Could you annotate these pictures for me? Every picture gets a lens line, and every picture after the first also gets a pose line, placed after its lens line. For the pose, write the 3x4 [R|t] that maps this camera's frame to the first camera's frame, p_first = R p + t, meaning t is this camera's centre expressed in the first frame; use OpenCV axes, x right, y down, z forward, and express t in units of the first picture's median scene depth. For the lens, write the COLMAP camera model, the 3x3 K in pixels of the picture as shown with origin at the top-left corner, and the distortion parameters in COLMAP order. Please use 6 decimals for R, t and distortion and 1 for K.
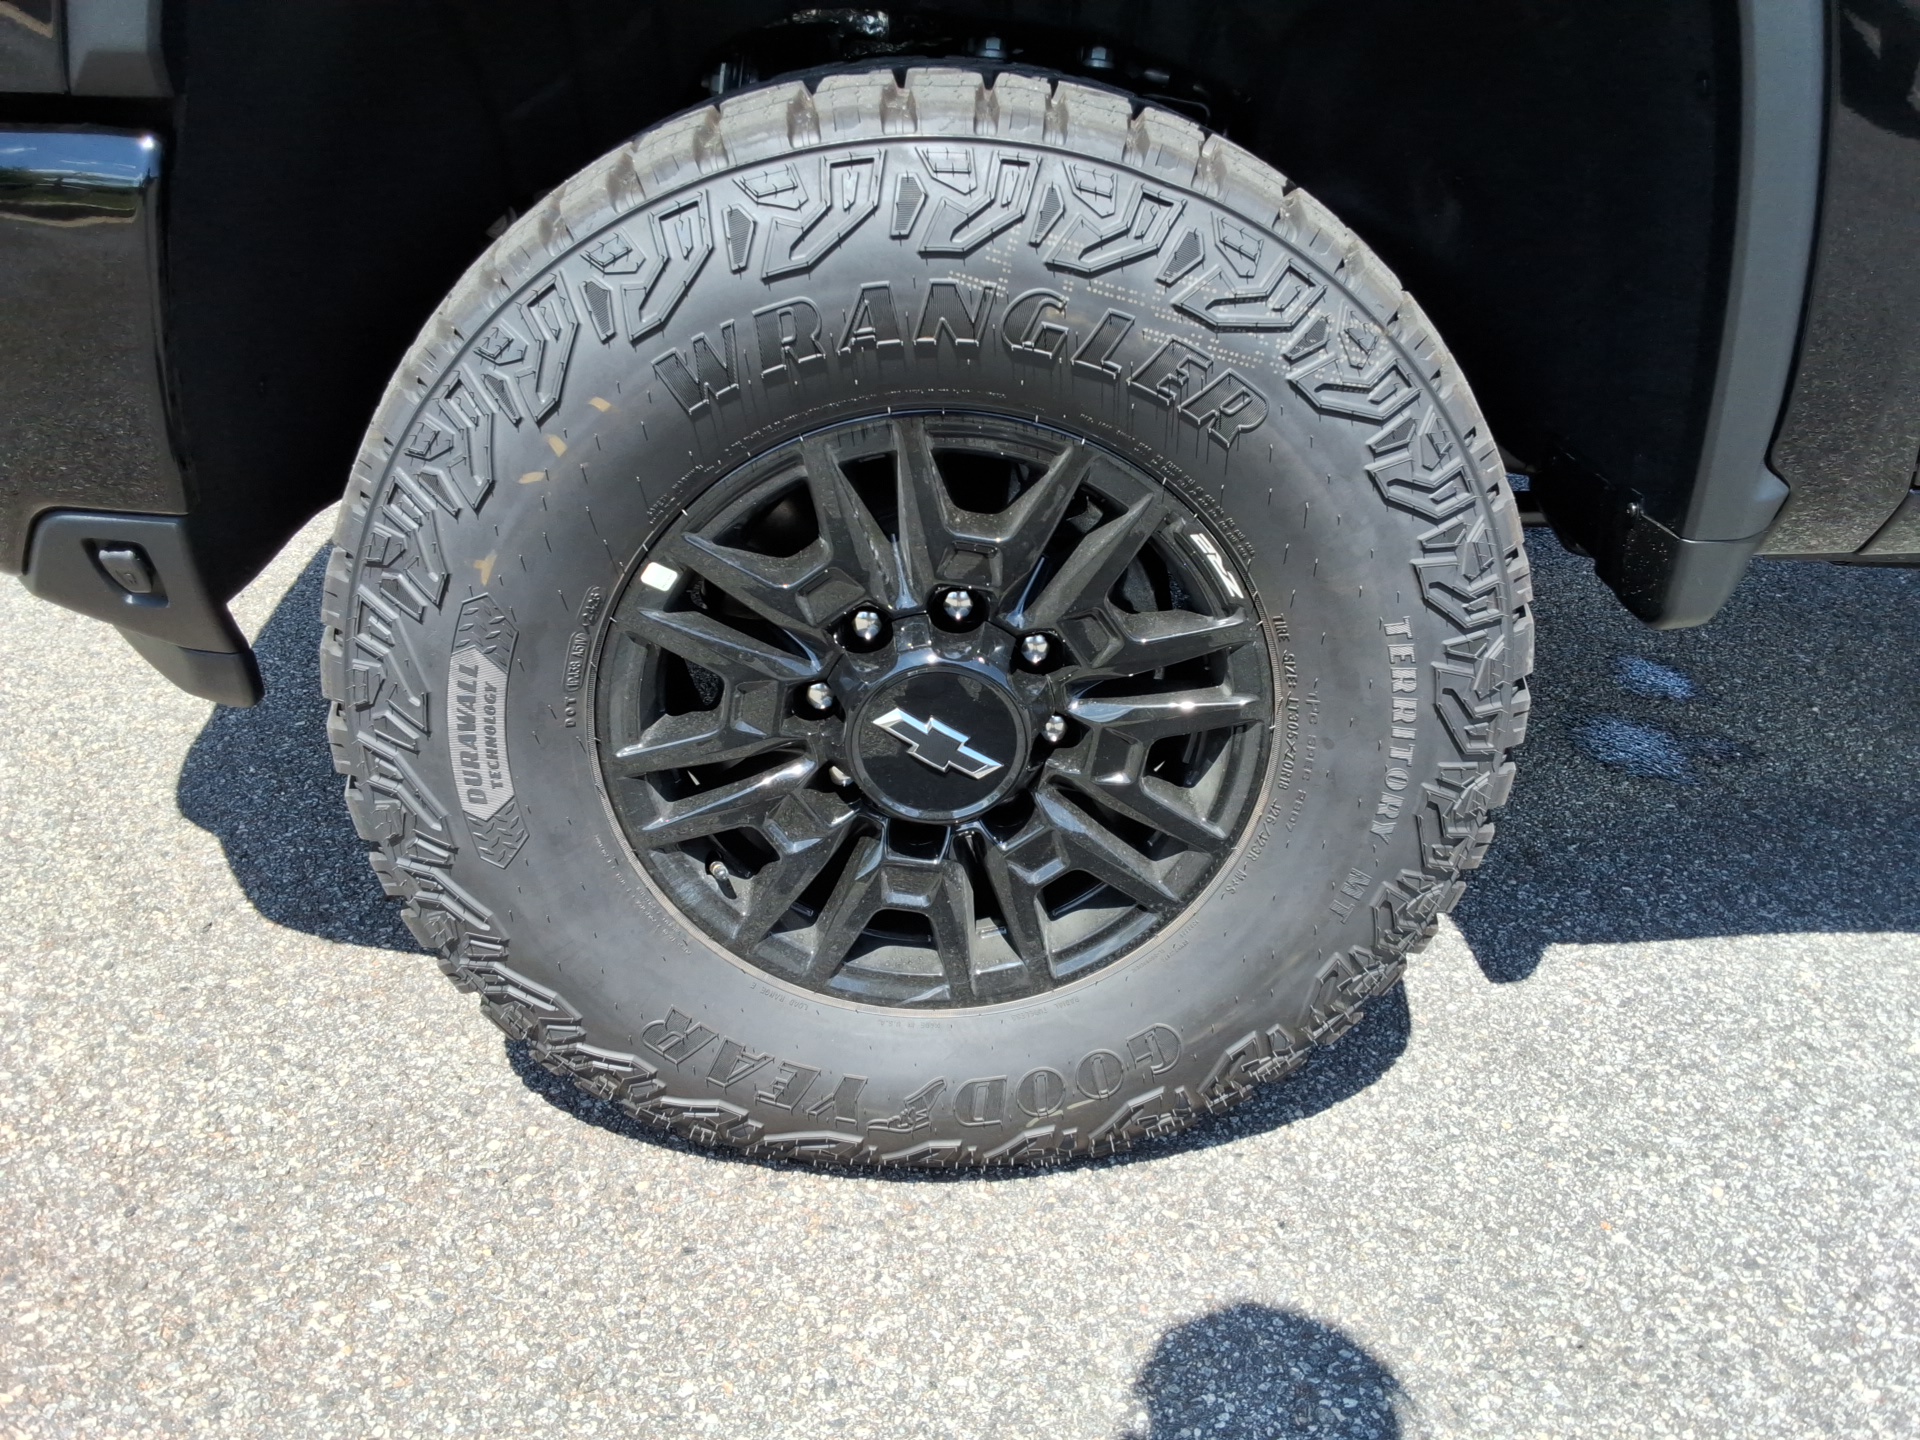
lens RADIAL K [[1572.3, 0, 979.4], [0, 1572.3, 710.1], [0, 0, 1]] dist [0.118105, -0.202055]
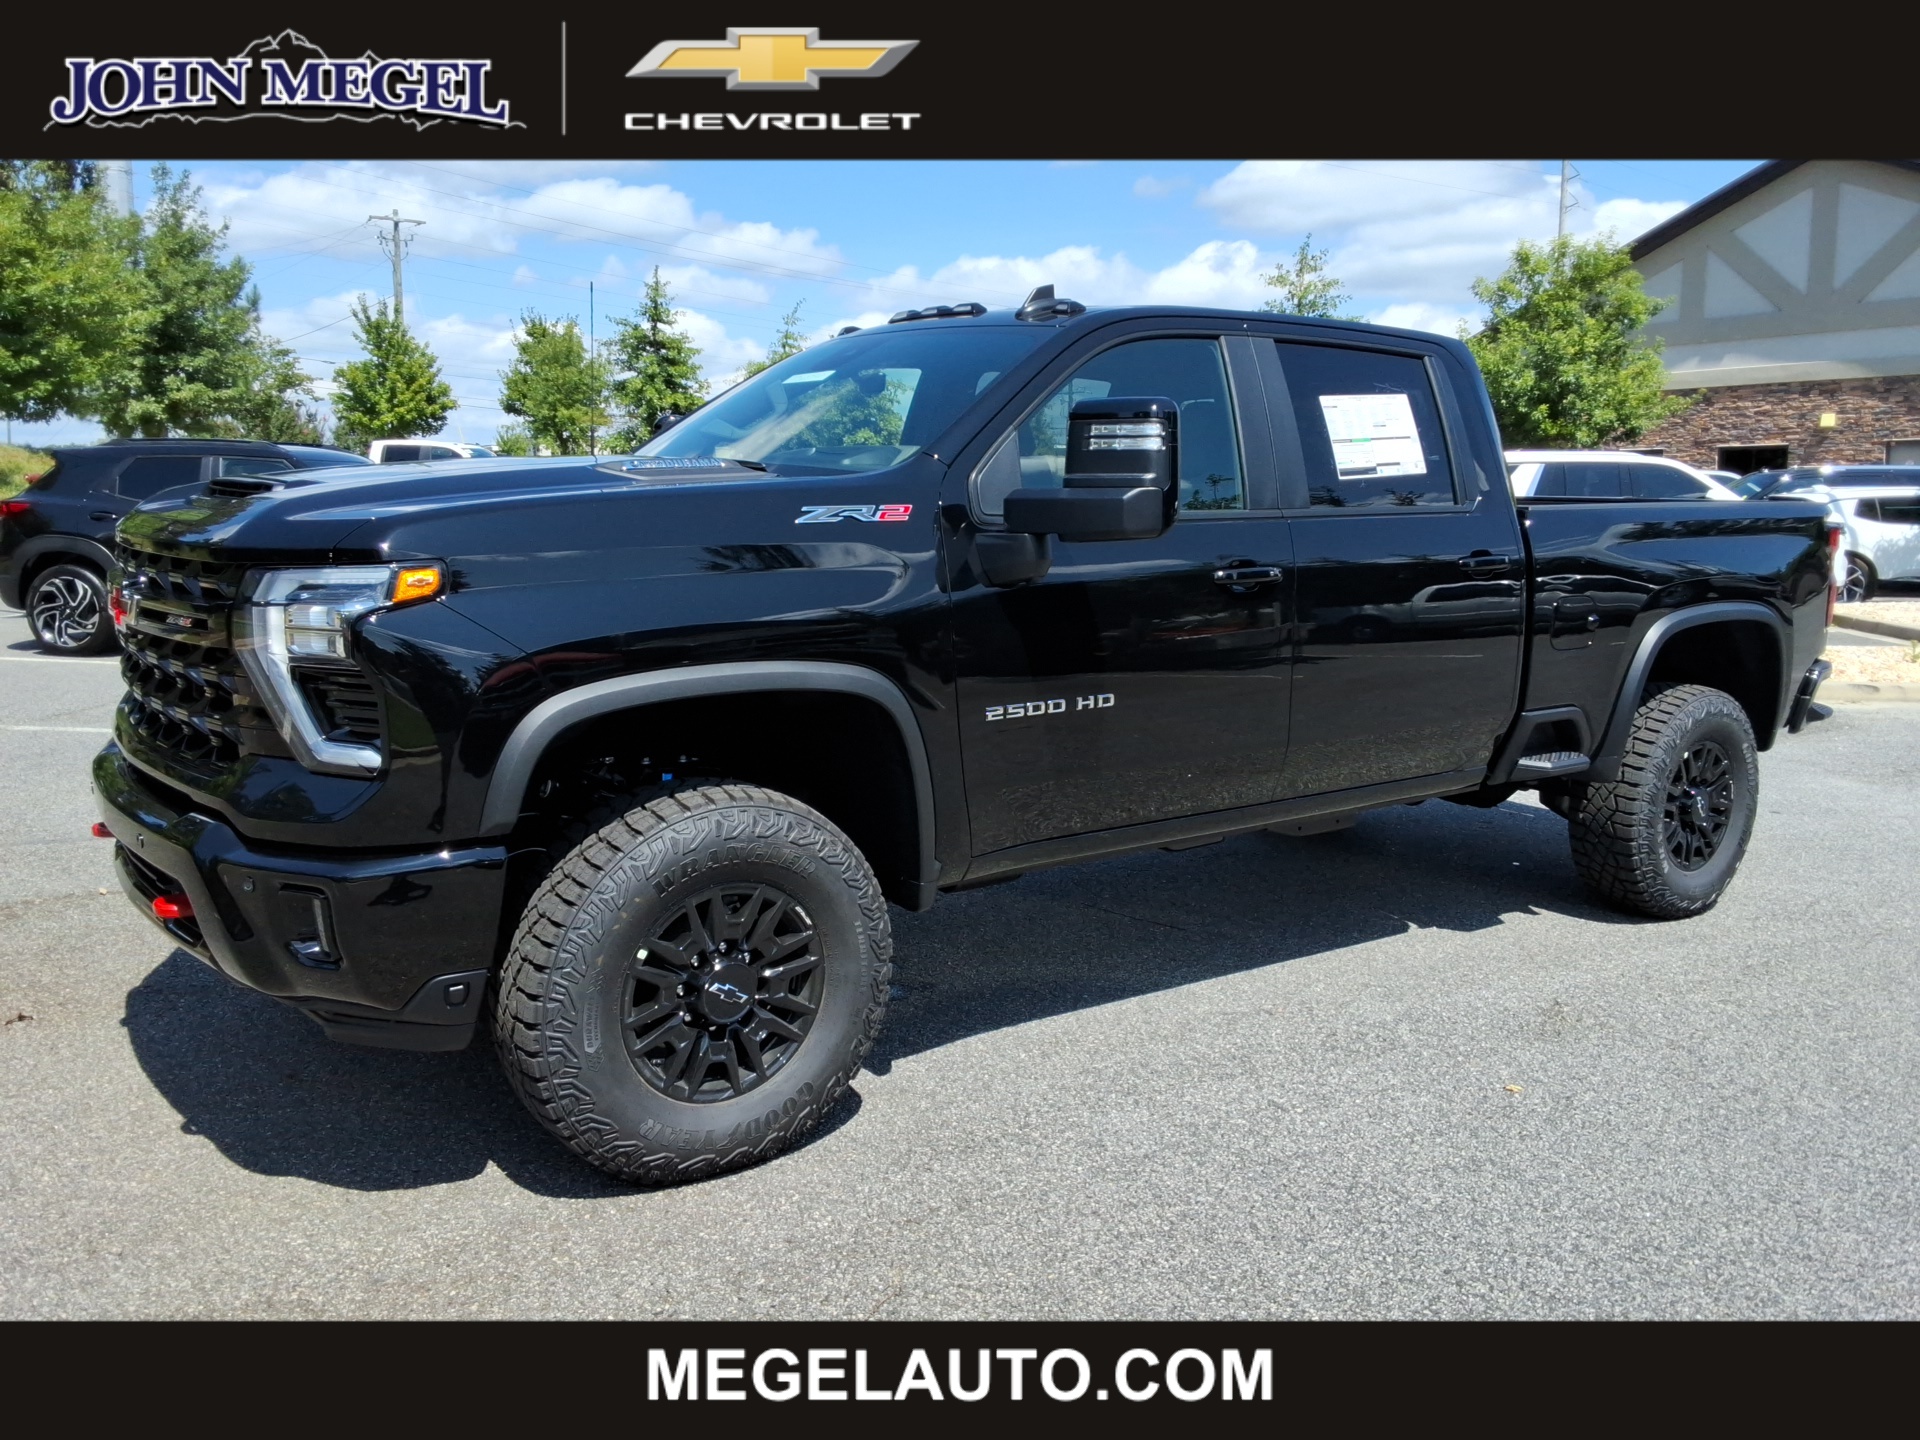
lens RADIAL K [[1538.8, 0, 968.3], [0, 1538.8, 705.1], [0, 0, 1]] dist [0.144708, -0.231577]
pose [[0.830442, -0.114458, 0.545220, -1.200488], [0.272703, 0.936918, -0.218674, 0.278341], [-0.485798, 0.330279, 0.809269, -1.801517]]
